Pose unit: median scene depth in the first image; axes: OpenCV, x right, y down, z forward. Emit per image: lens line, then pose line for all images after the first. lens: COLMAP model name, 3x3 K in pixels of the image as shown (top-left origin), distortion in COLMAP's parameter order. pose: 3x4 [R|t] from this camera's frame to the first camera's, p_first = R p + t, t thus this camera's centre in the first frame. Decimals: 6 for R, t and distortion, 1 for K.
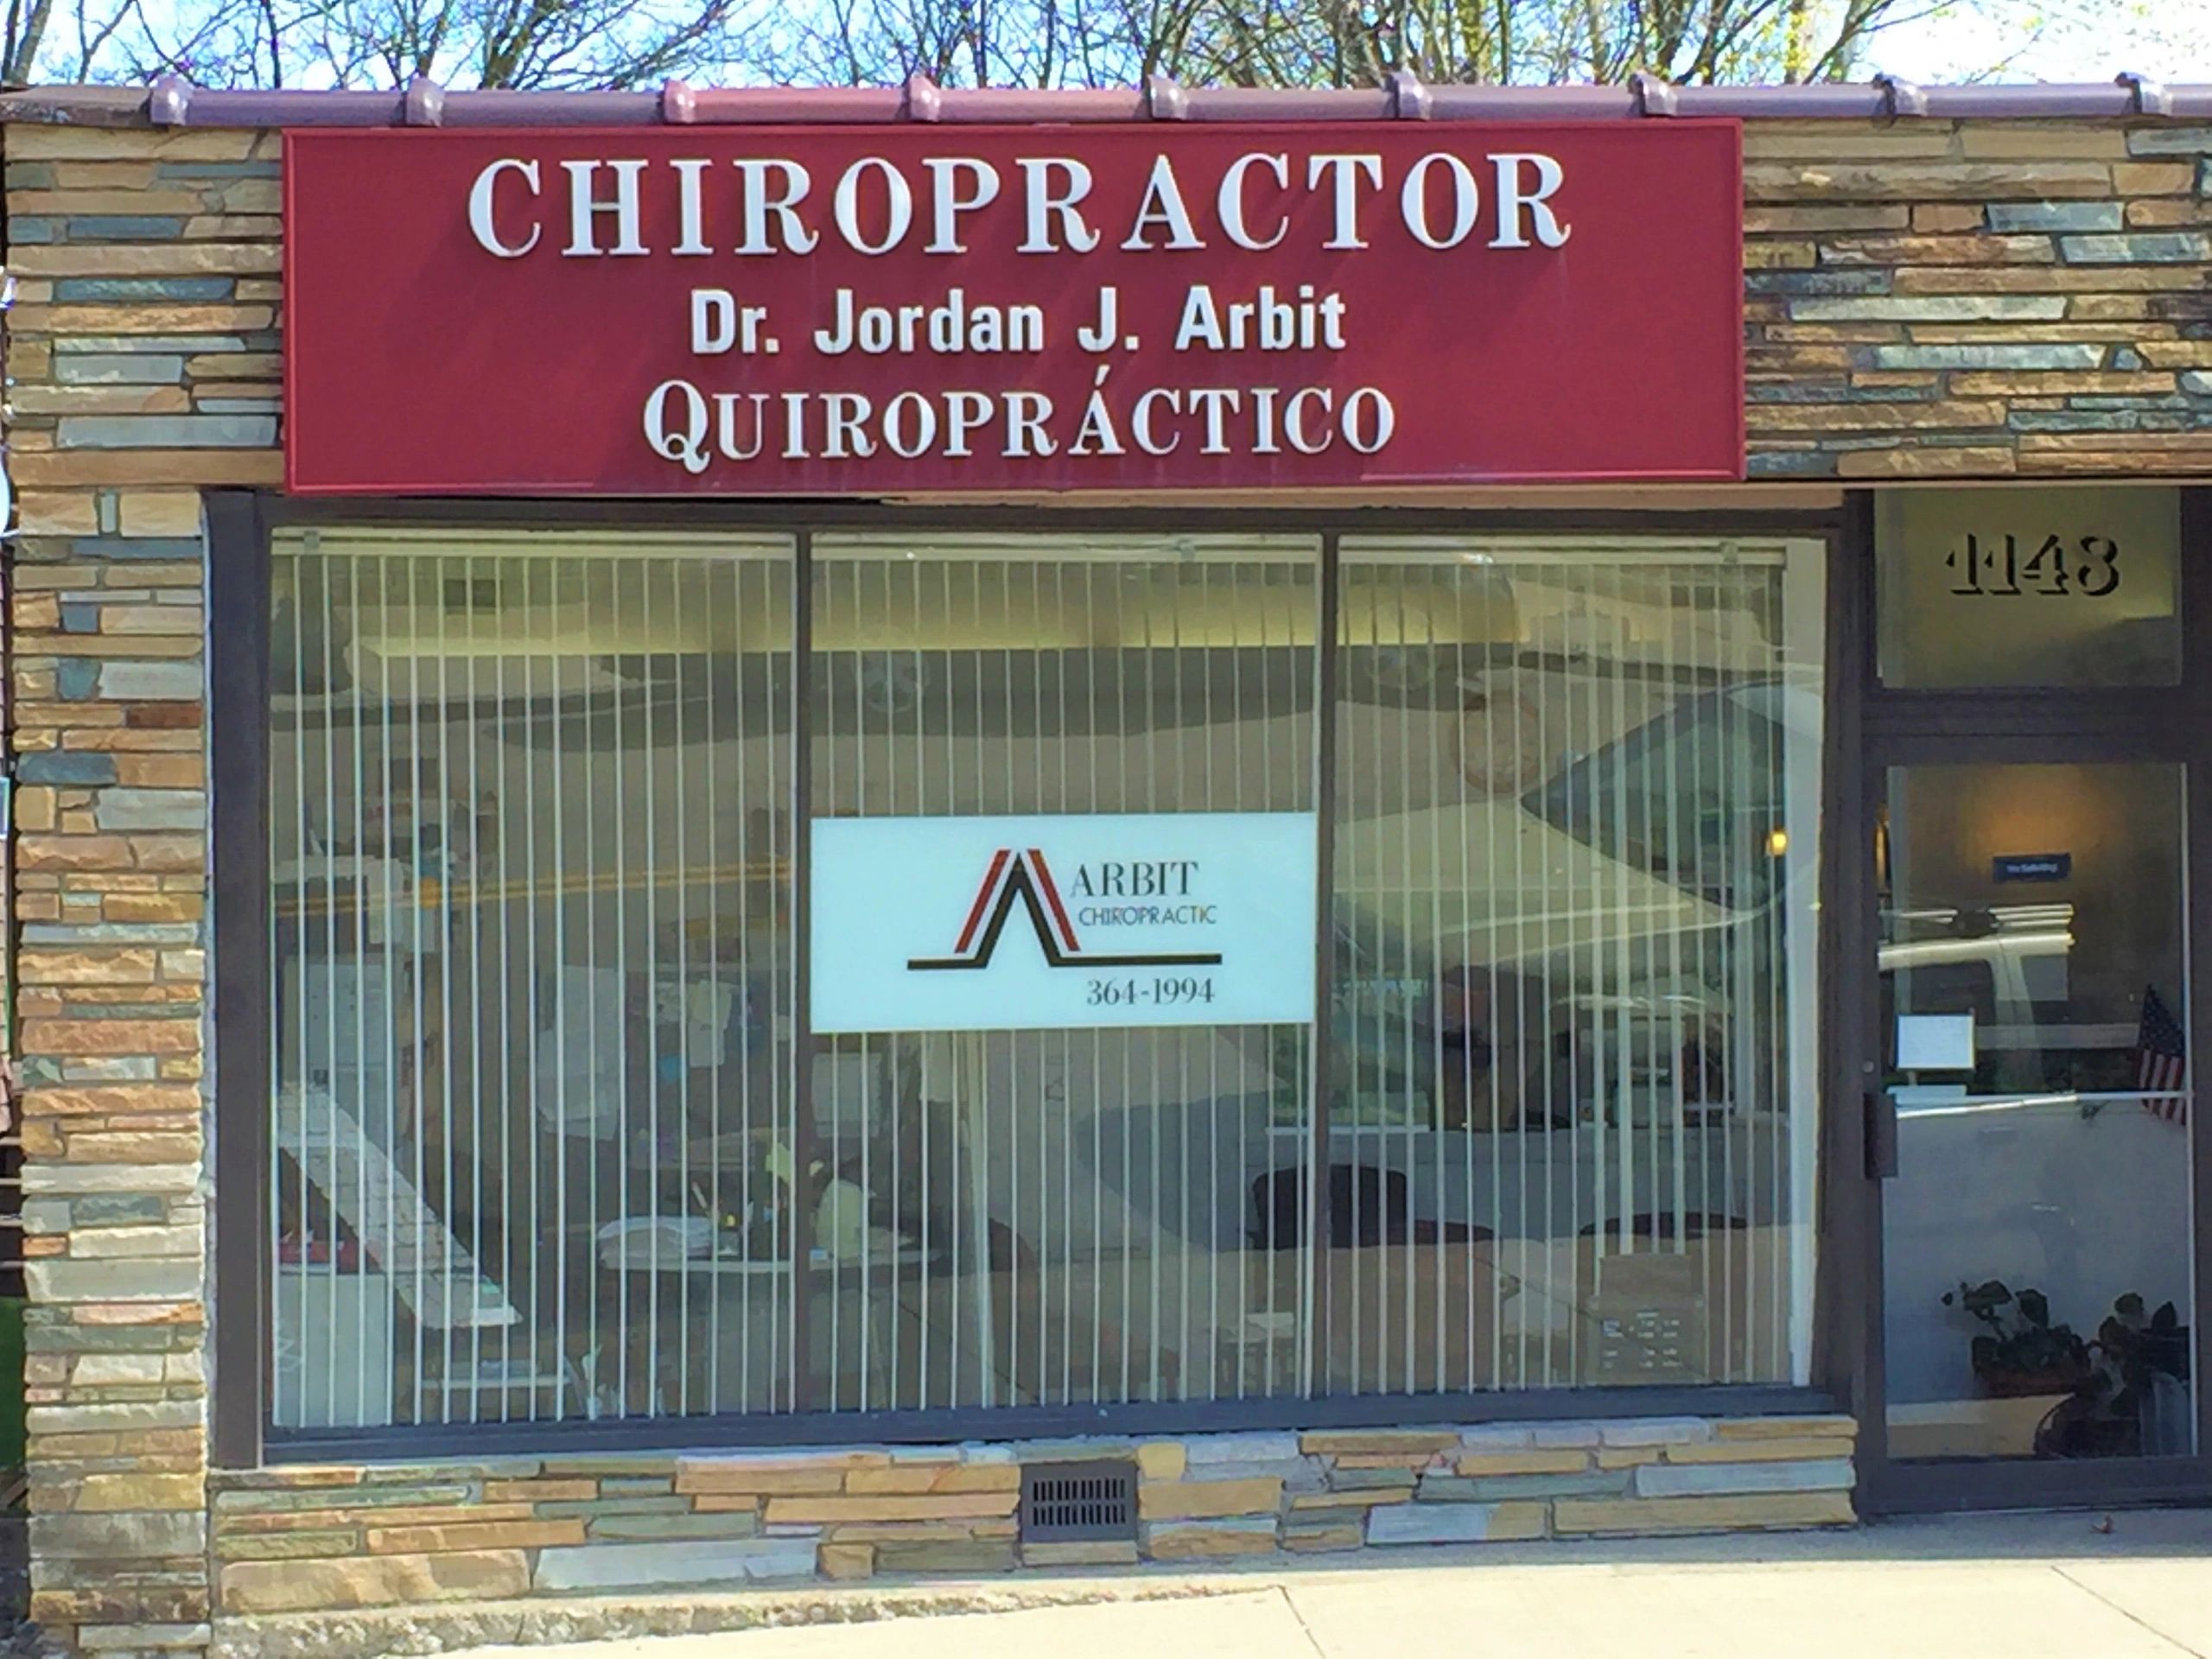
lens RADIAL K [[5448.6, 0, 1106.0], [0, 5448.6, 829.5], [0, 0, 1]] dist [0.030140, 0.195281]
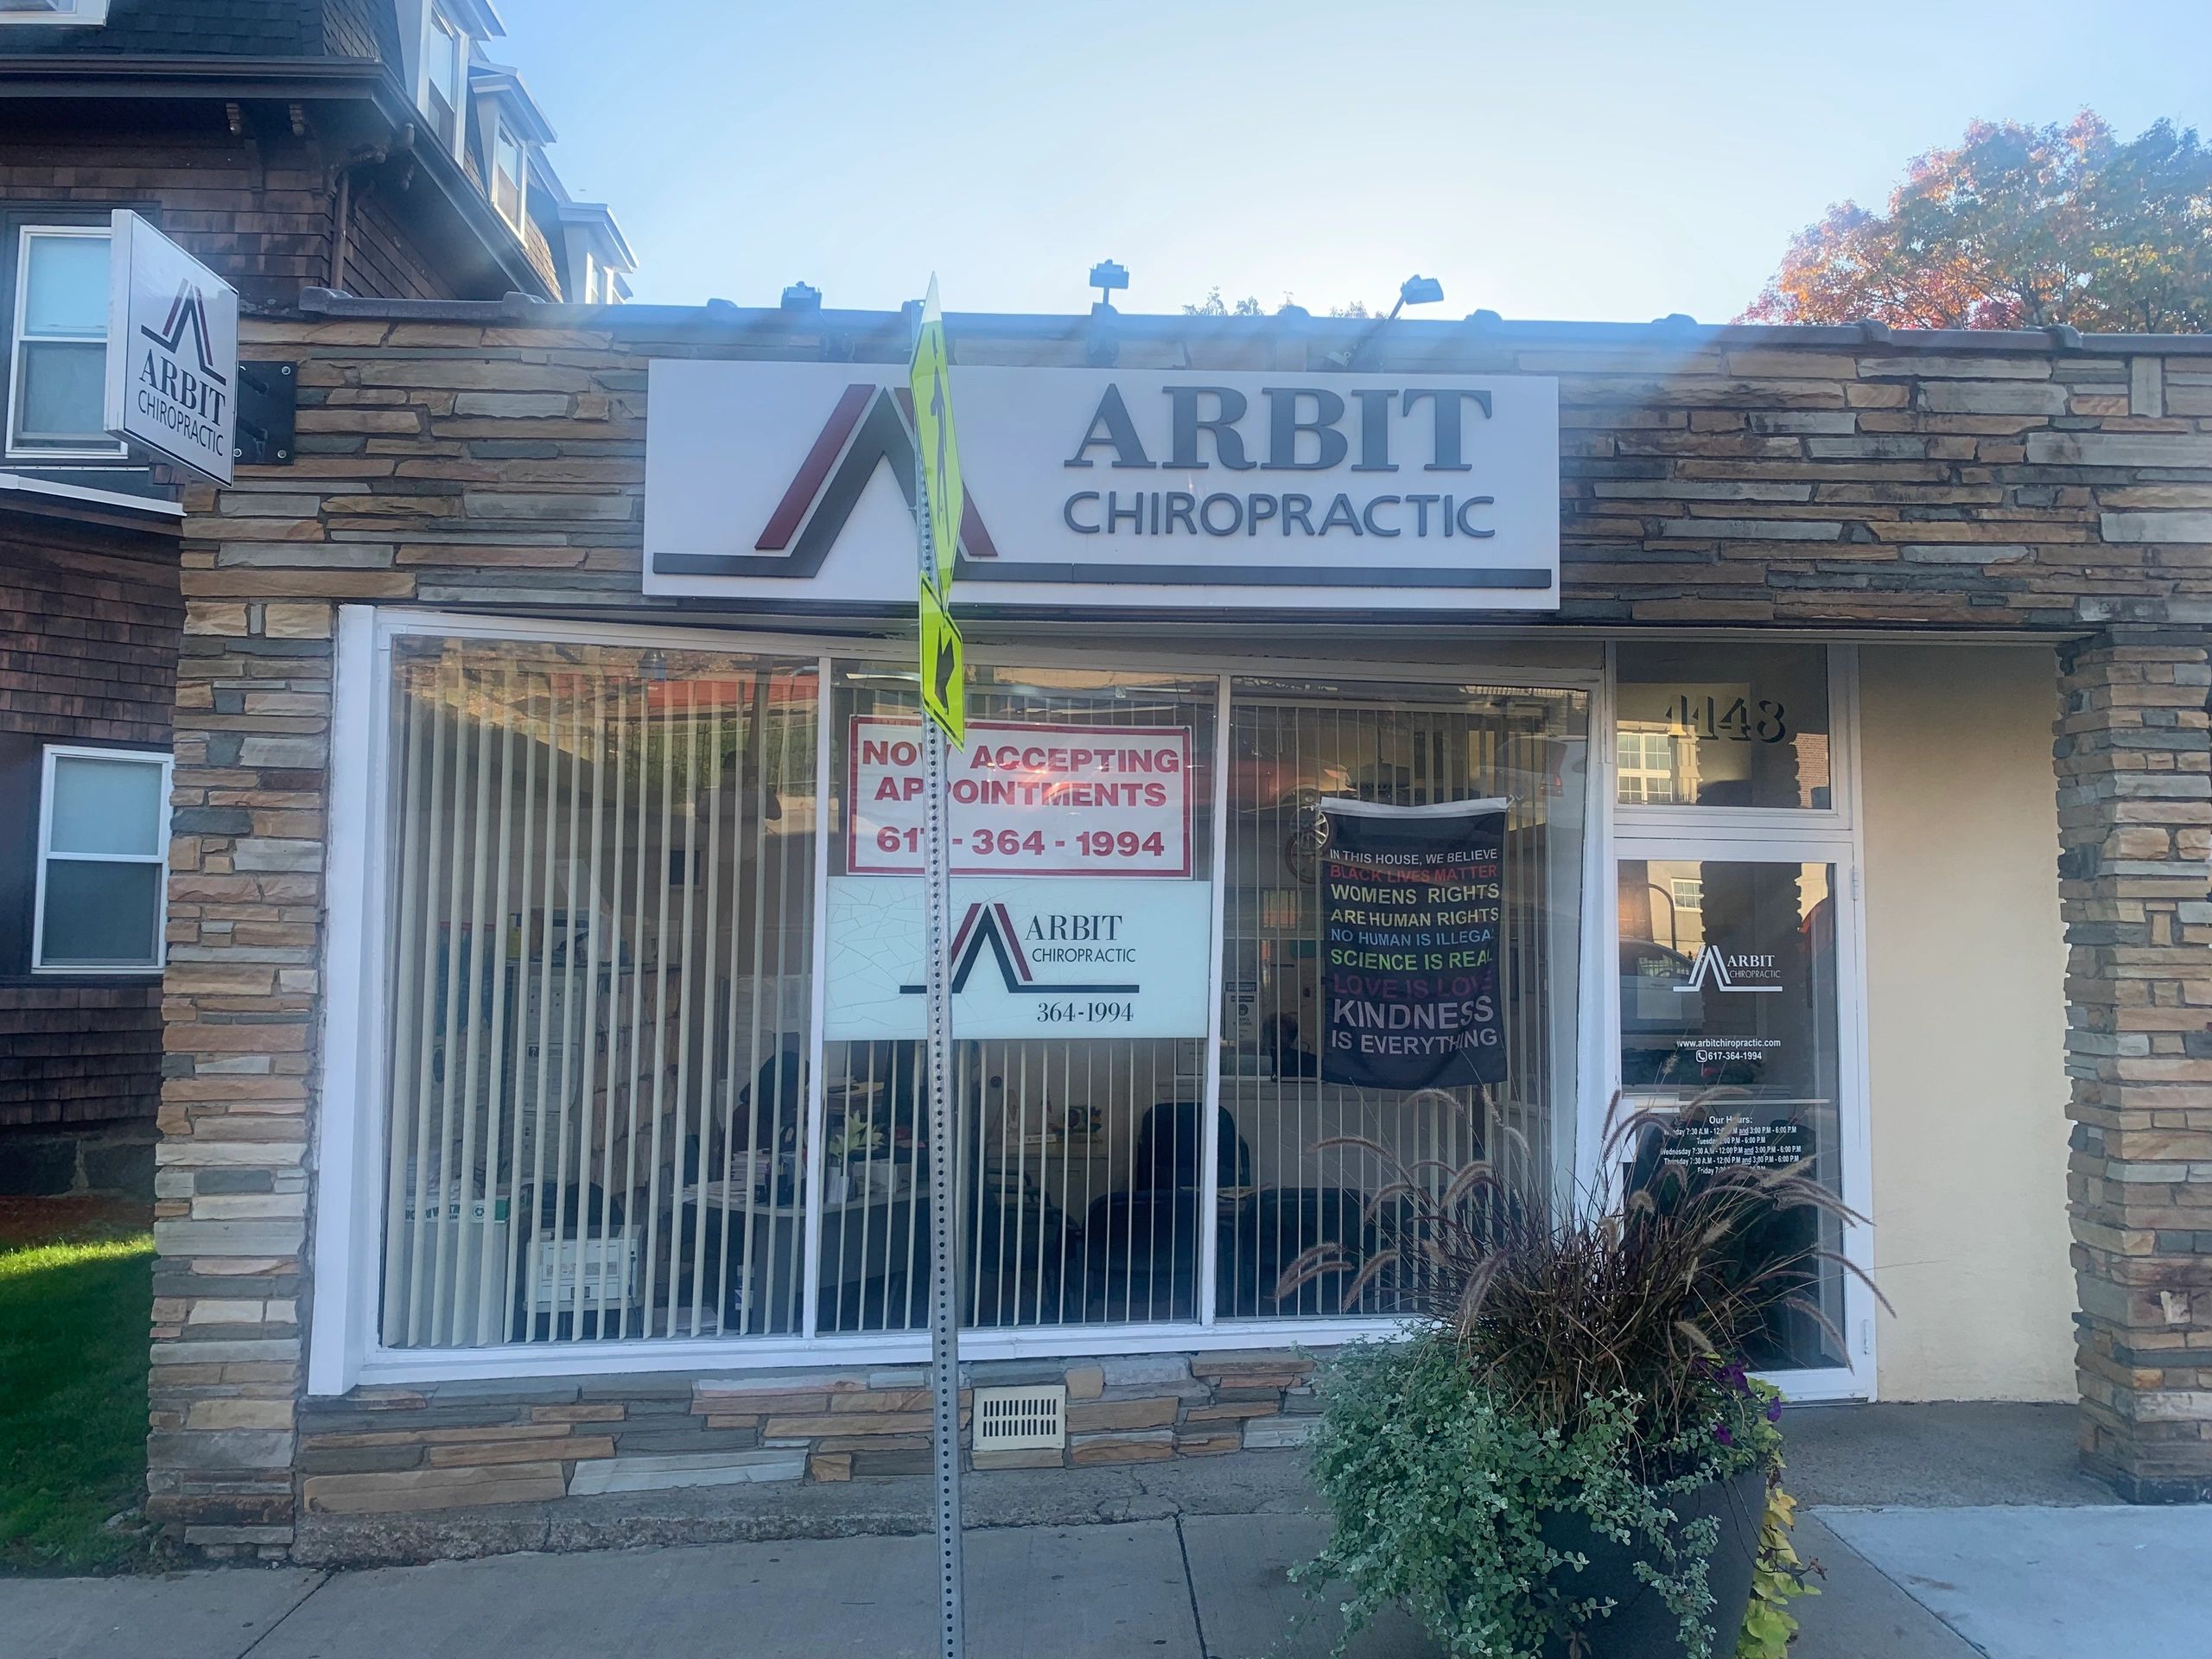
lens RADIAL K [[1728.3, 0, 1106.0], [0, 1728.3, 829.5], [0, 0, 1]] dist [0.152765, -0.285635]
pose [[0.999713, 0.019706, -0.013641, 0.018797], [-0.020449, 0.998182, -0.056698, 0.009291], [0.012499, 0.056961, 0.998298, 0.592792]]
